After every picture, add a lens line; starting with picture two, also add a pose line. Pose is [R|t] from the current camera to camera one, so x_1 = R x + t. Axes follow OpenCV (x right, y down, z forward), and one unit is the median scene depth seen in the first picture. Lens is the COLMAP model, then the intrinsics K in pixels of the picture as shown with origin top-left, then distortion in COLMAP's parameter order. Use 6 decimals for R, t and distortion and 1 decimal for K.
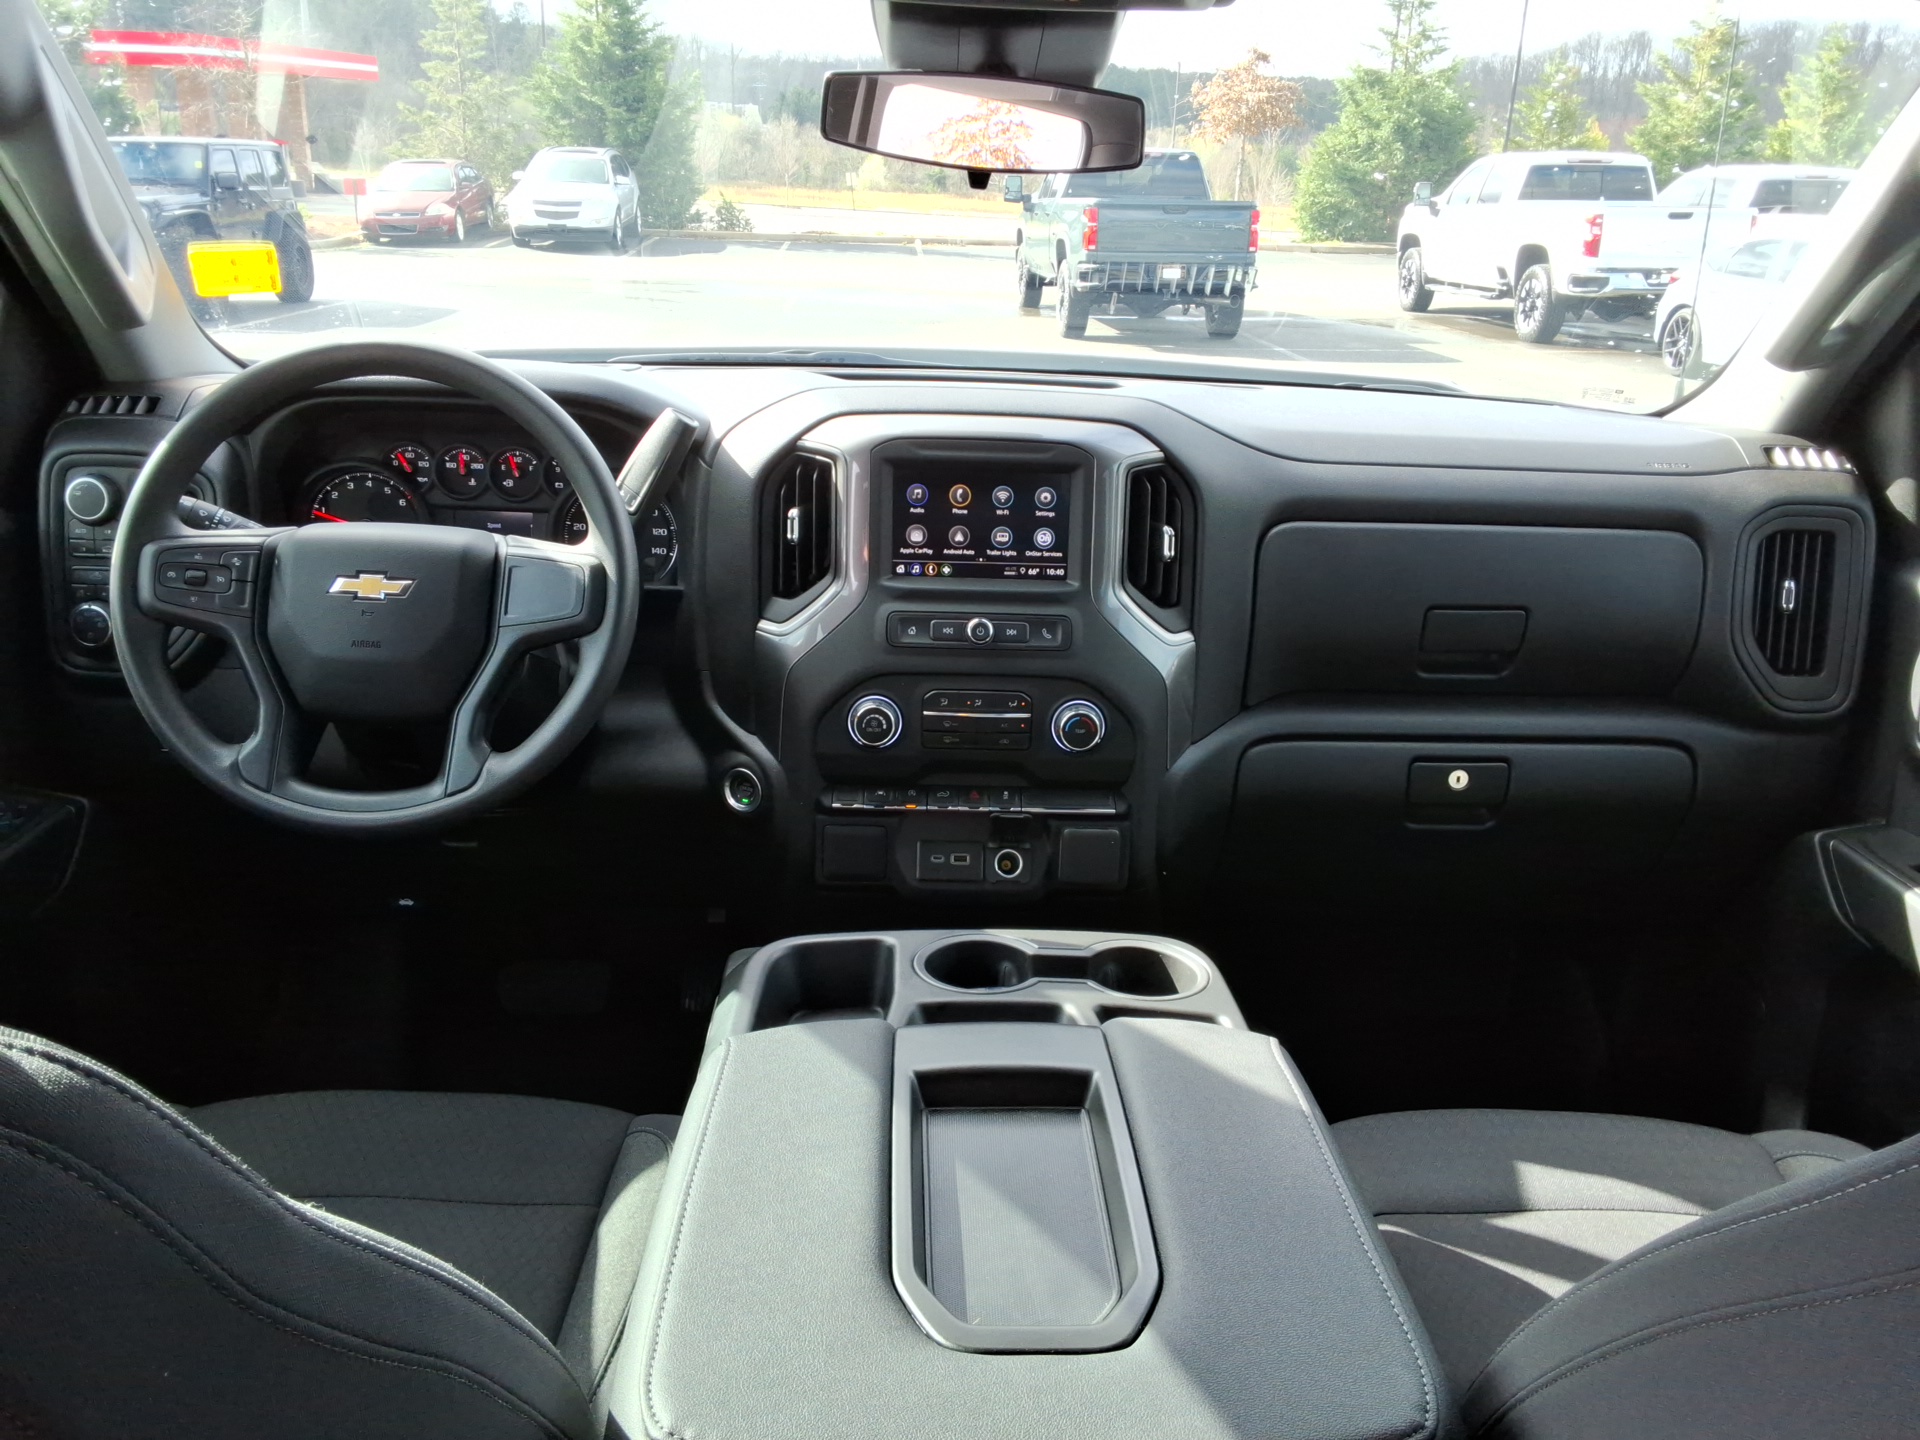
lens RADIAL K [[1534.2, 0, 977.0], [0, 1534.2, 717.5], [0, 0, 1]] dist [0.121154, -0.189944]
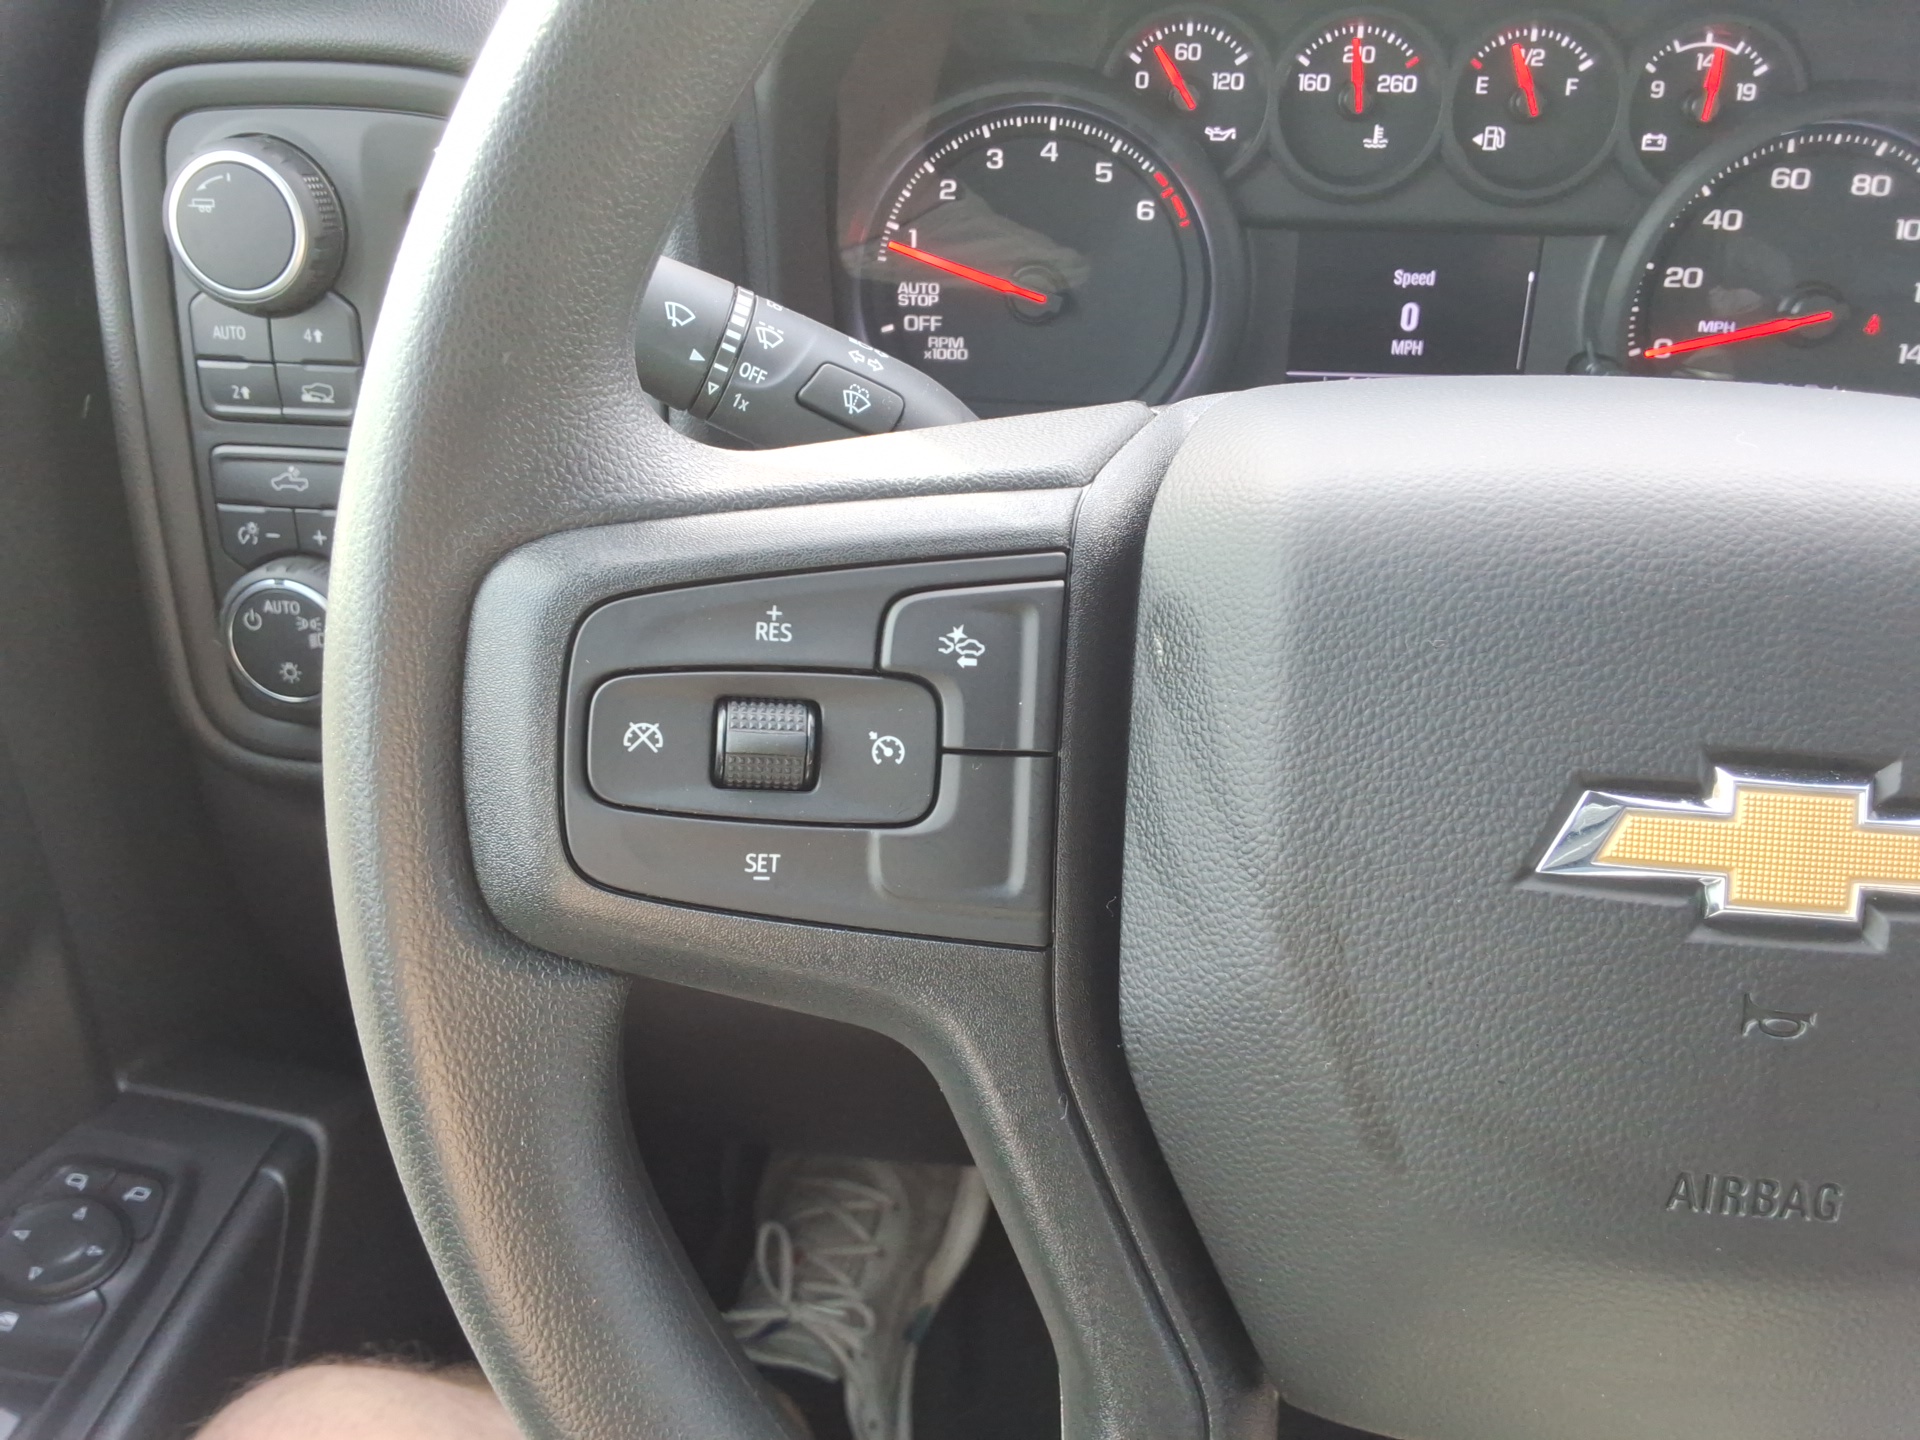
lens RADIAL K [[1534.2, 0, 978.2], [0, 1534.2, 696.8], [0, 0, 1]] dist [0.121154, -0.189944]
pose [[0.991131, 0.033428, -0.128613, -0.387091], [-0.005894, 0.977949, 0.208760, -0.114286], [0.132755, -0.206150, 0.969473, 0.709135]]
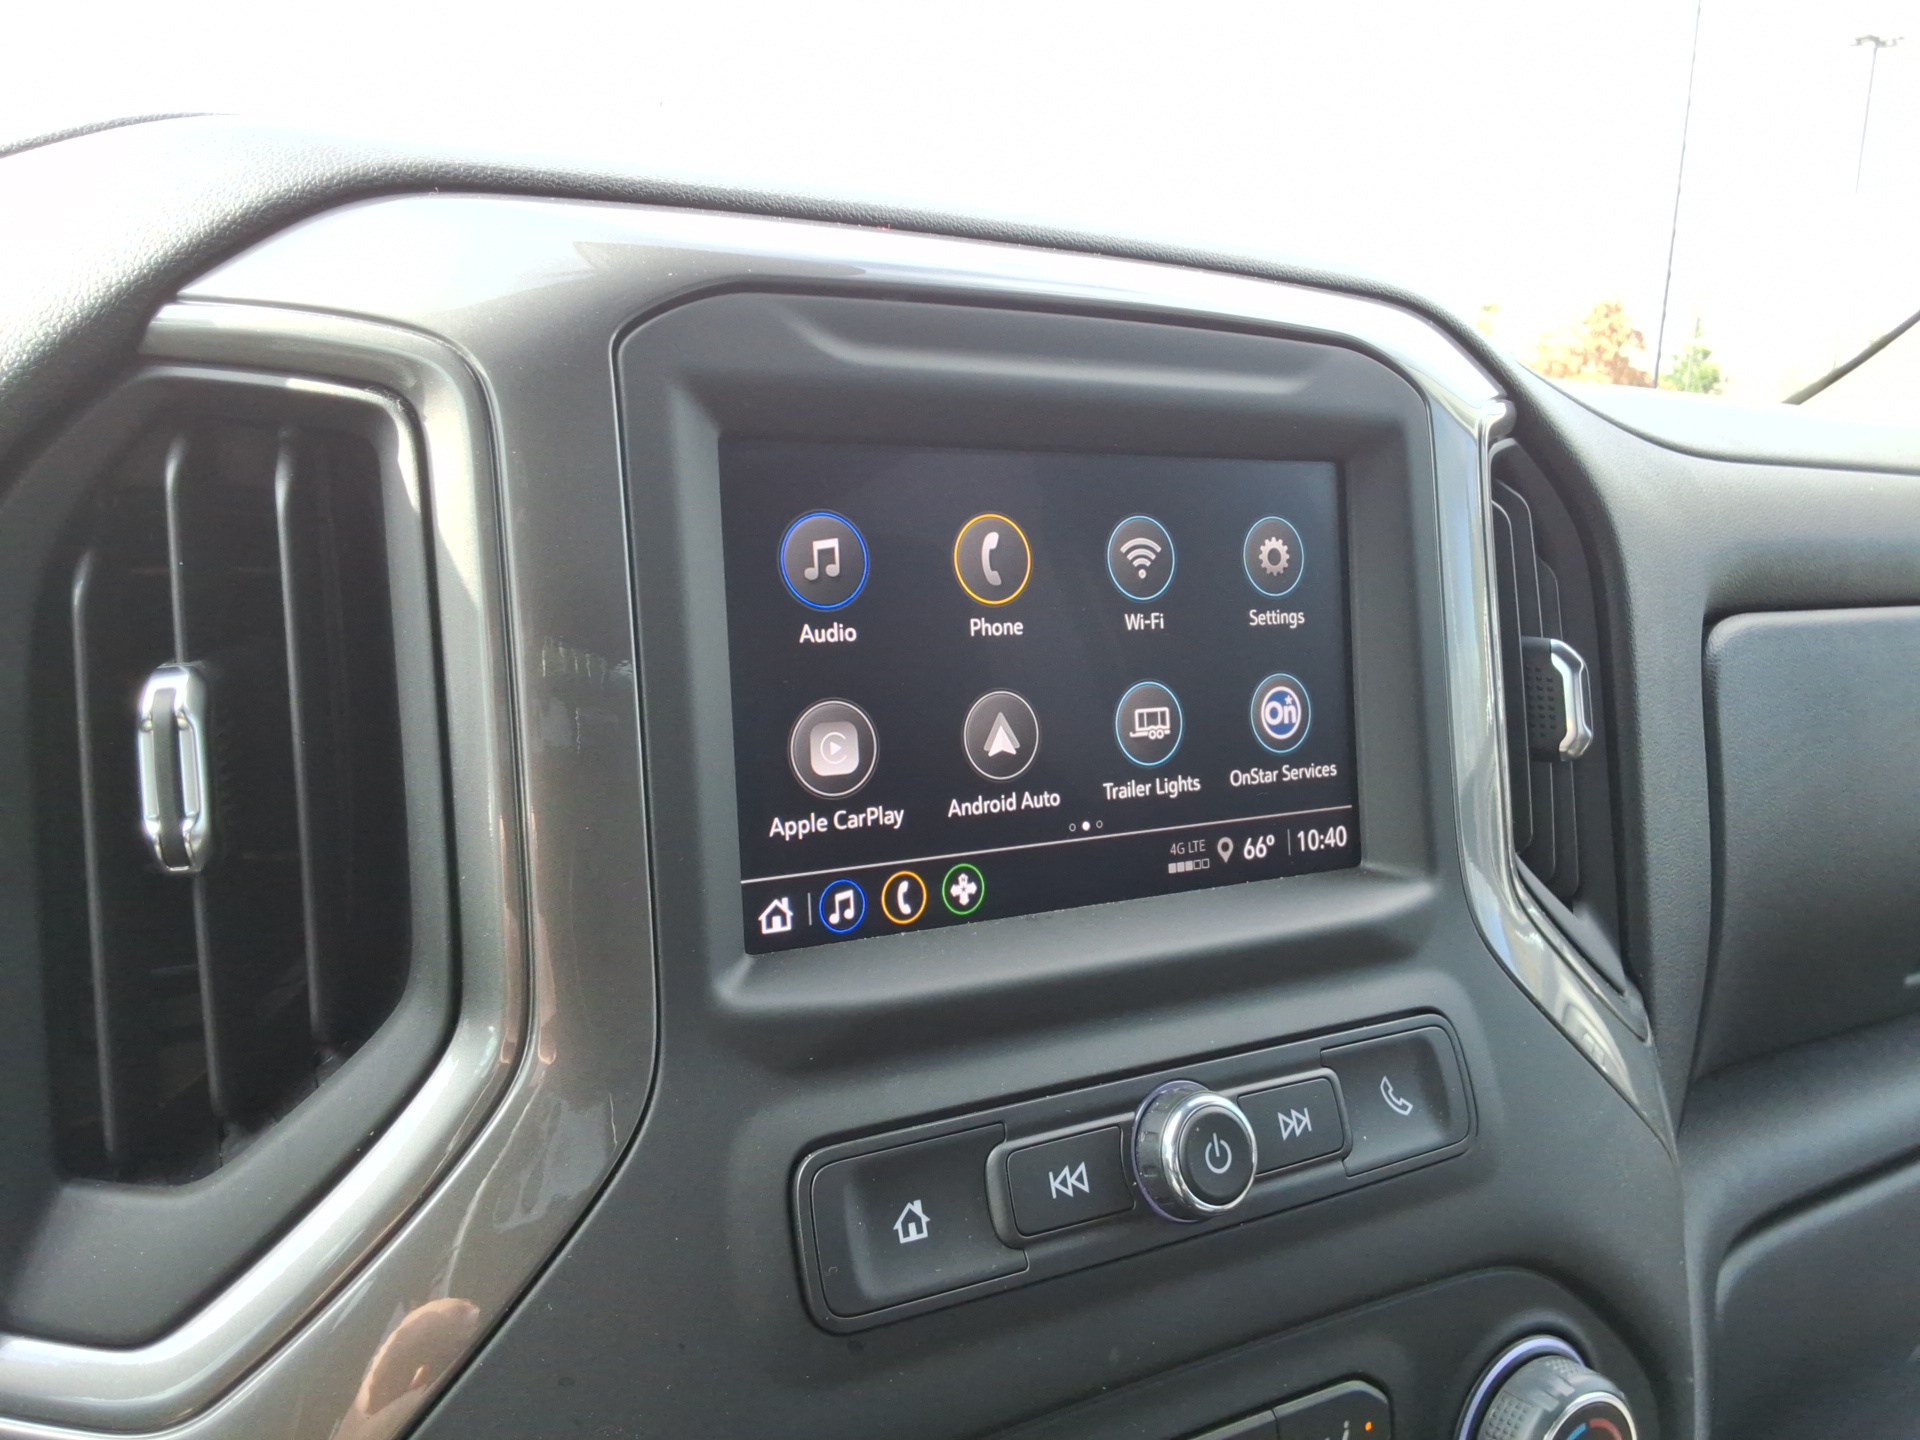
lens RADIAL K [[1534.2, 0, 968.3], [0, 1534.2, 714.7], [0, 0, 1]] dist [0.121154, -0.189944]
pose [[0.884029, -0.088235, 0.459028, -0.119710], [0.153436, 0.982385, -0.106662, -0.097002], [-0.441531, 0.164724, 0.881996, 0.796950]]
